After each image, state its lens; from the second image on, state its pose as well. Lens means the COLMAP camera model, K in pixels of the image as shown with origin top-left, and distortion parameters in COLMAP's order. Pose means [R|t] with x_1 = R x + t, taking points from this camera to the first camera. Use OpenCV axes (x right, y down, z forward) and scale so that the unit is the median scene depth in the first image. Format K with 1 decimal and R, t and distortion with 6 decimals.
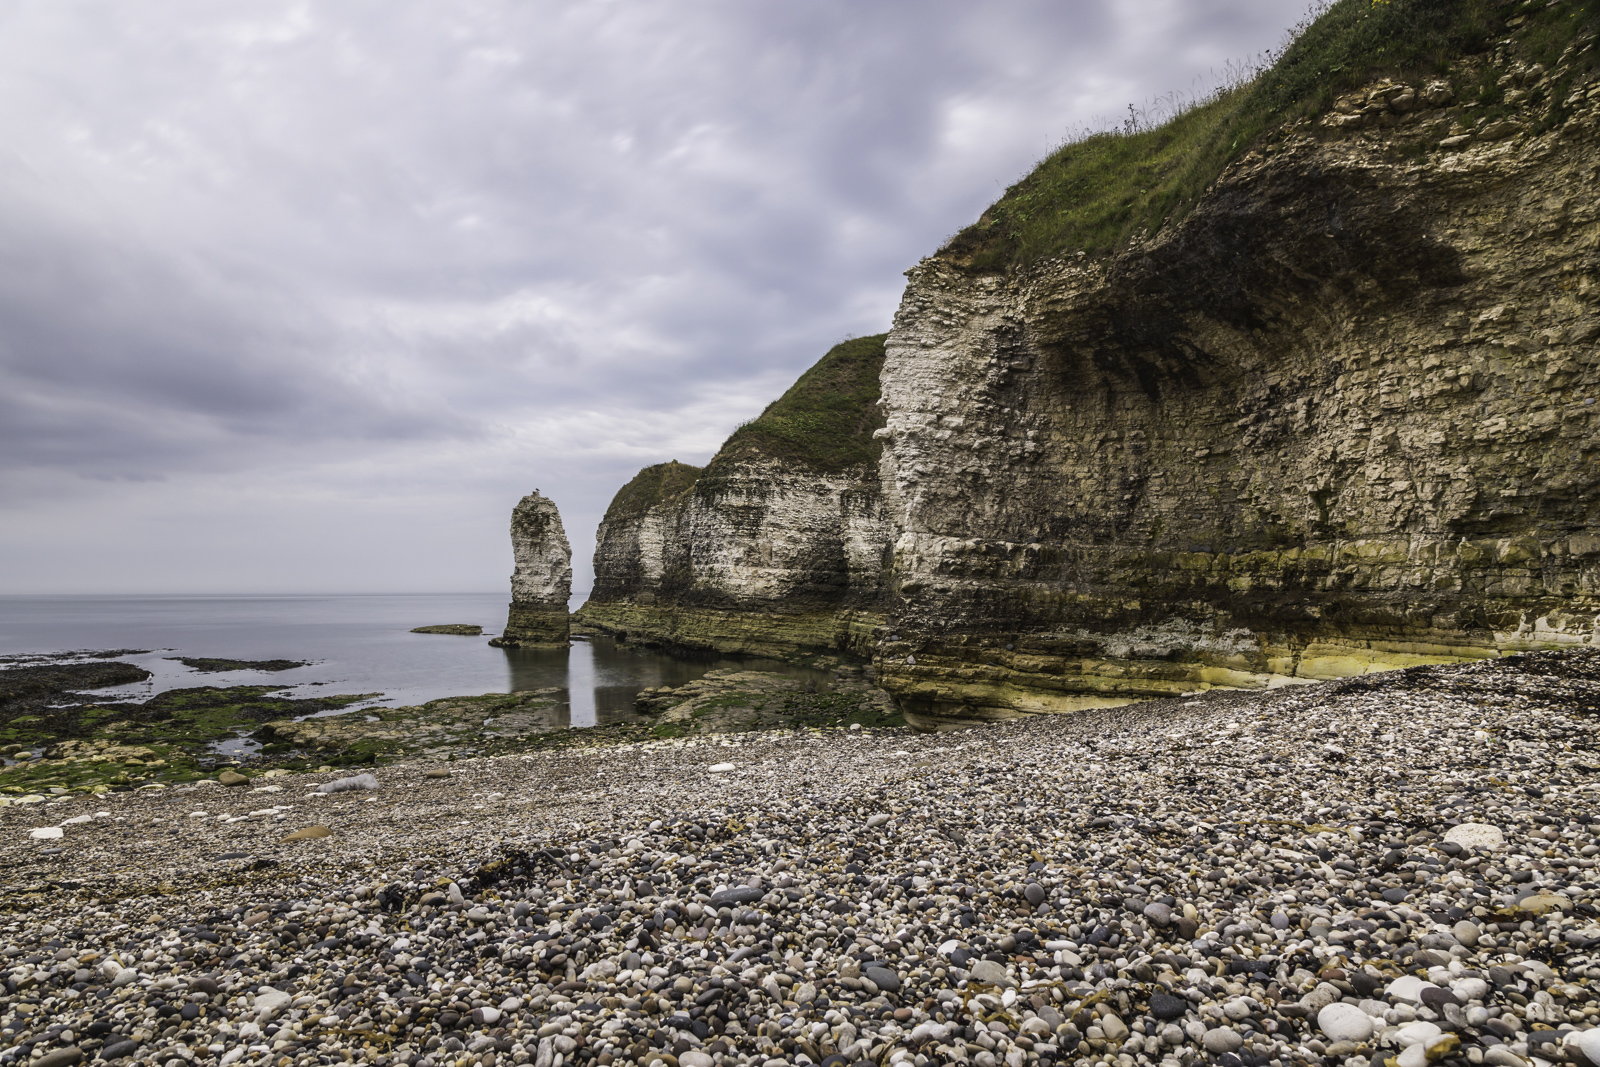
lens RADIAL K [[1065.6, 0, 795.5], [0, 1065.6, 535.3], [0, 0, 1]] dist [0.006409, 0.010300]
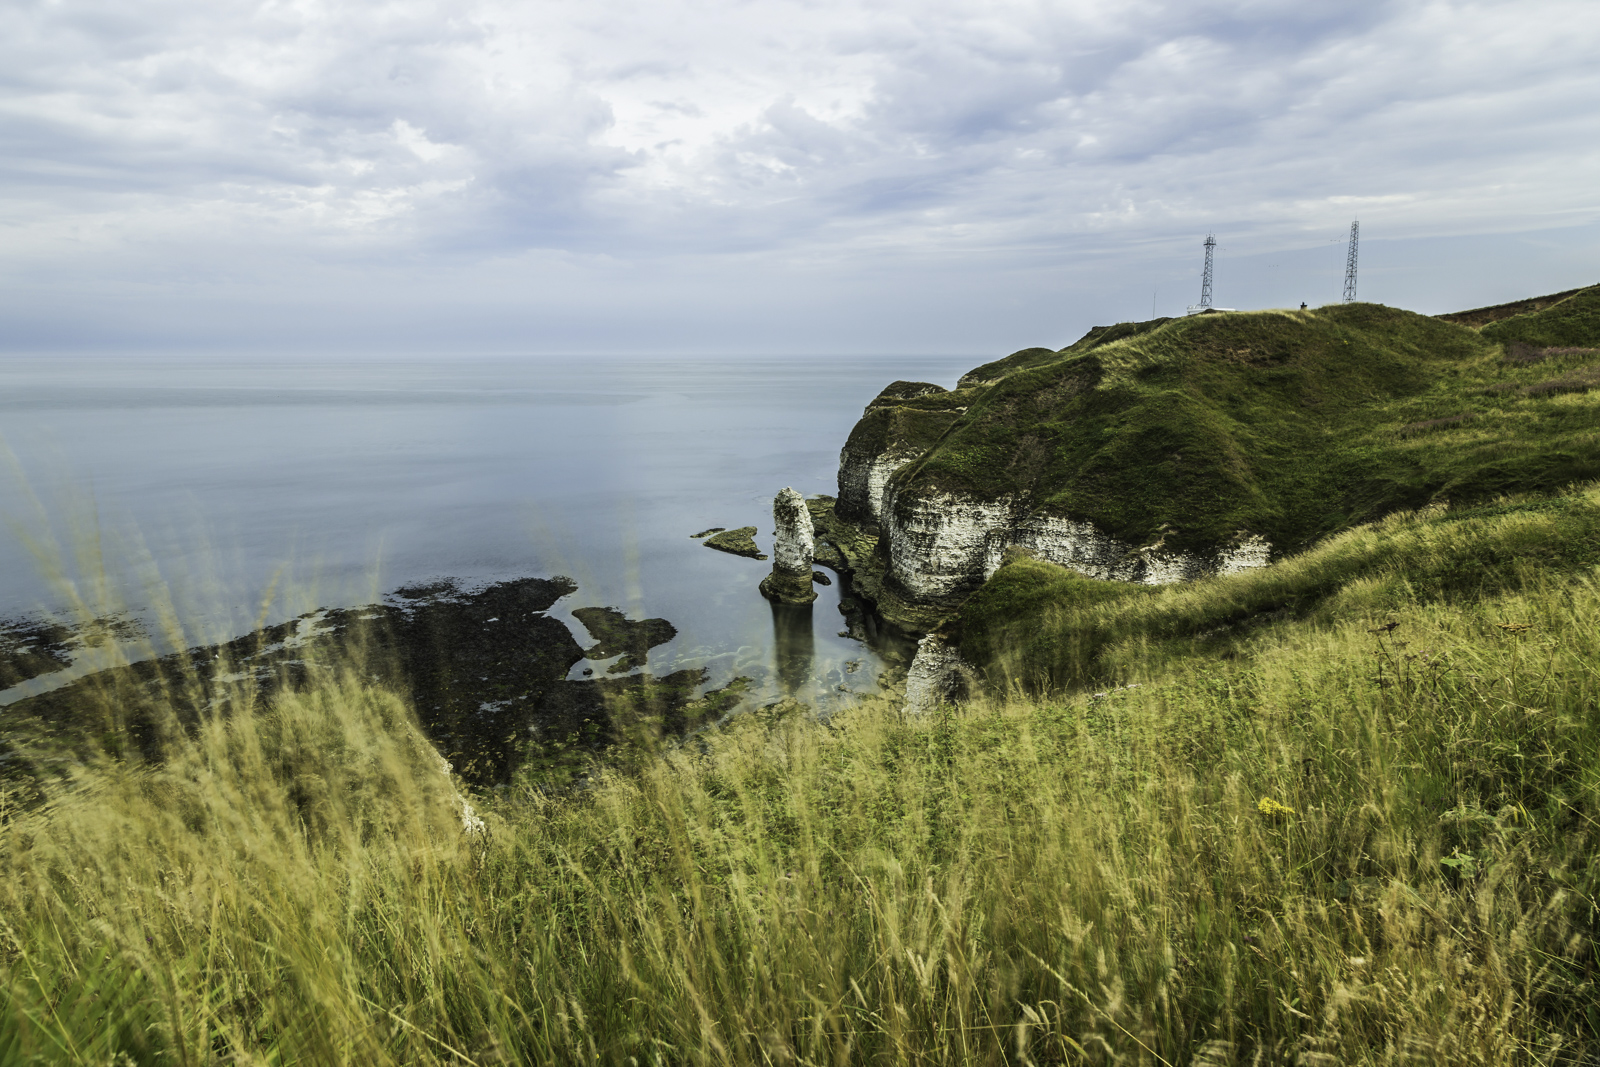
lens RADIAL K [[1065.6, 0, 798.5], [0, 1065.6, 535.6], [0, 0, 1]] dist [0.006409, 0.010300]
pose [[0.969866, 0.040820, -0.240194, 0.140445], [0.013005, 0.975785, 0.218345, -0.347923], [0.243291, -0.214889, 0.945850, -0.448677]]
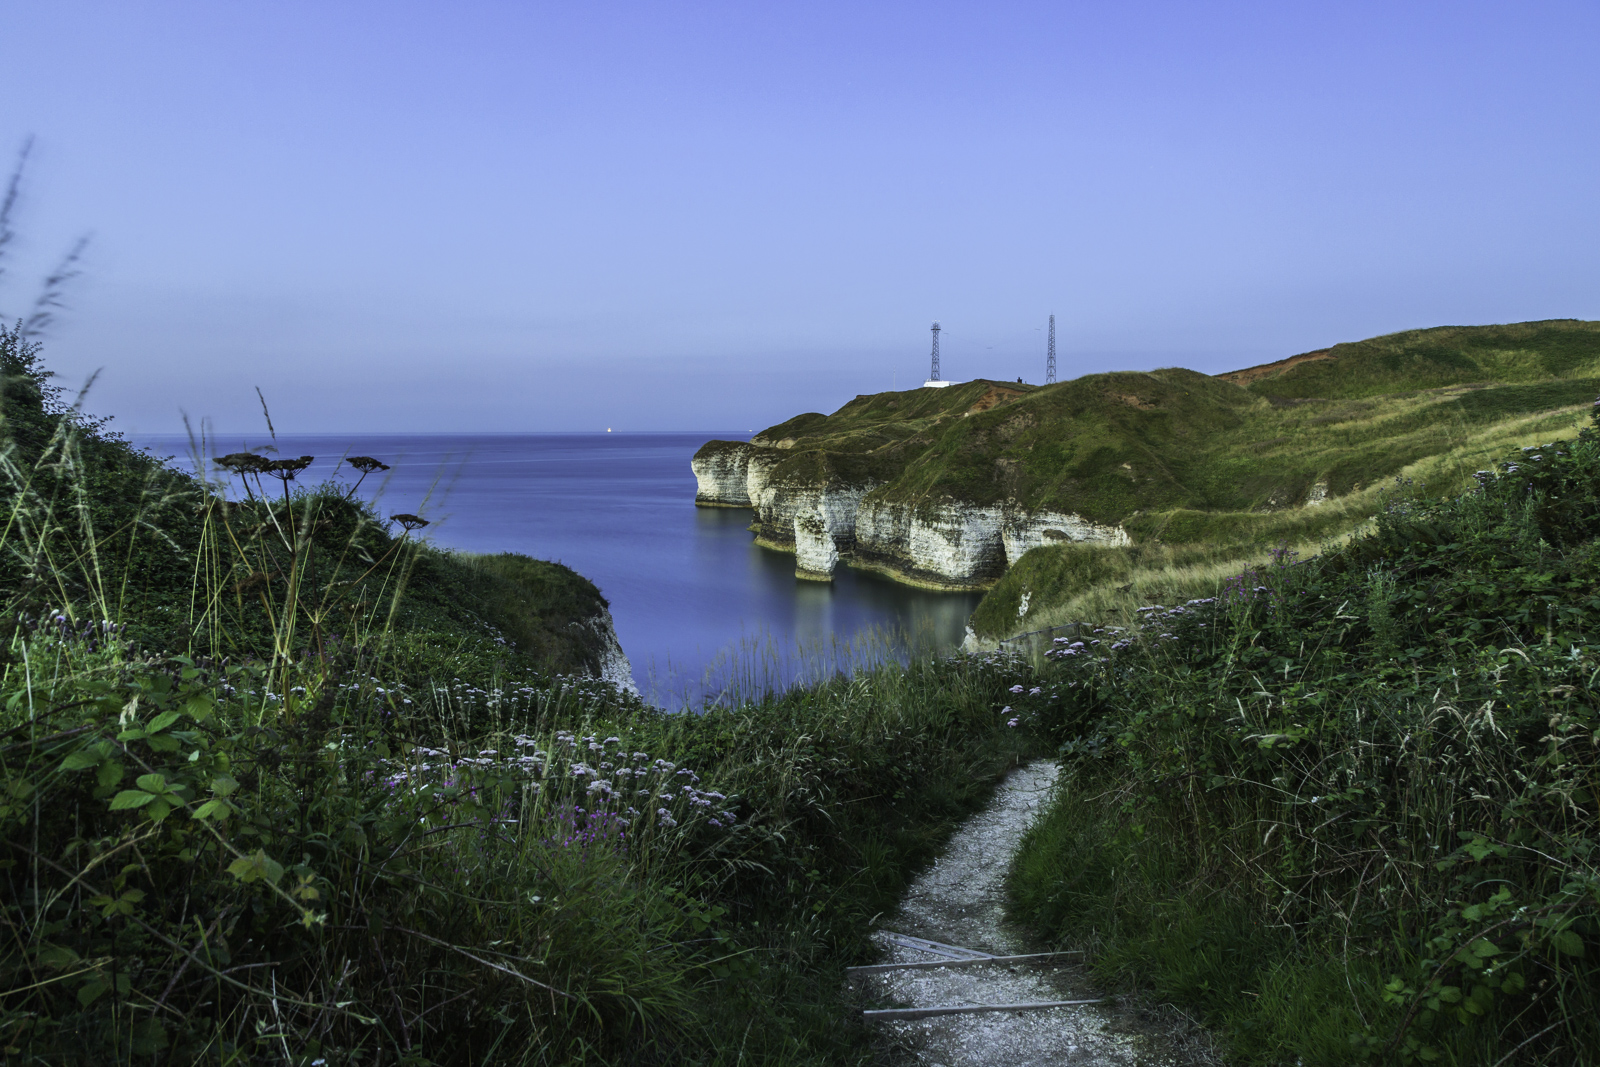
lens RADIAL K [[1065.6, 0, 792.2], [0, 1065.6, 532.6], [0, 0, 1]] dist [0.006409, 0.010300]
pose [[0.996537, -0.011673, 0.082322, -0.496952], [-0.000380, 0.989446, 0.144903, -0.304233], [-0.083144, -0.144433, 0.986015, -0.906719]]
